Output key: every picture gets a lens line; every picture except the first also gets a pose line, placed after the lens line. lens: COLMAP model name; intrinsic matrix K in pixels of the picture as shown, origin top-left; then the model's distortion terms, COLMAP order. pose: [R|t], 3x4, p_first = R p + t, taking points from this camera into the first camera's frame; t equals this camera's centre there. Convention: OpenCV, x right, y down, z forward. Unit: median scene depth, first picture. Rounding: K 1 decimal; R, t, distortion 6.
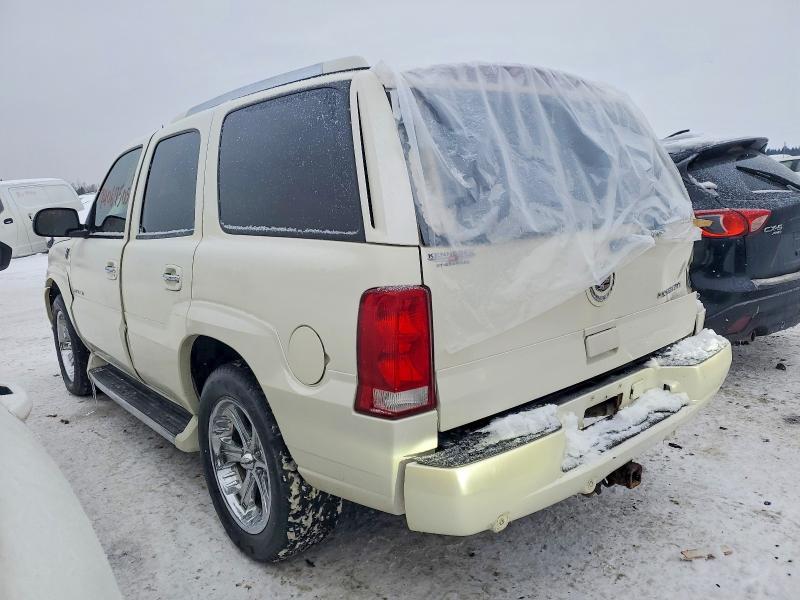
lens RADIAL K [[641.7, 0, 402.1], [0, 641.7, 303.4], [0, 0, 1]] dist [0.054199, -0.030687]
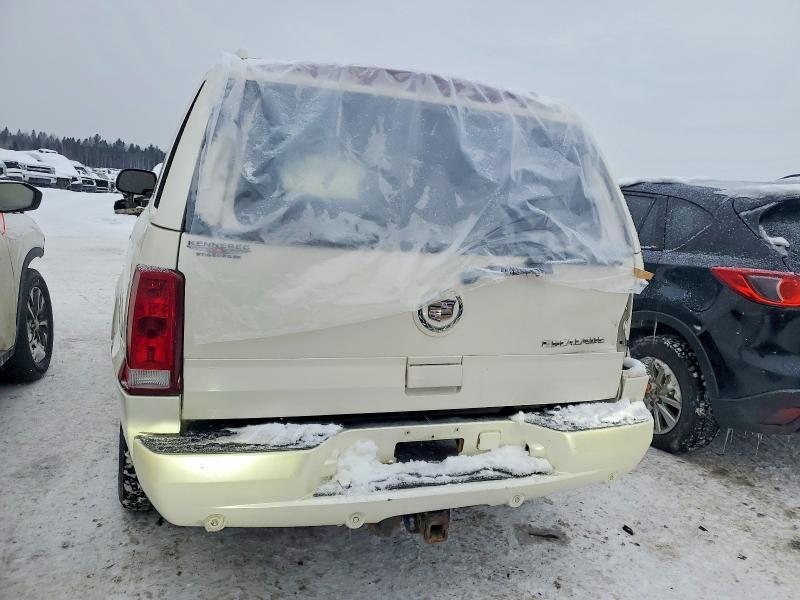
lens RADIAL K [[641.7, 0, 401.4], [0, 641.7, 299.0], [0, 0, 1]] dist [0.054199, -0.030687]
pose [[0.928448, 0.193467, -0.317104, 0.539918], [-0.197163, 0.980152, 0.020724, -0.058357], [0.314820, 0.043280, 0.948164, 0.118287]]
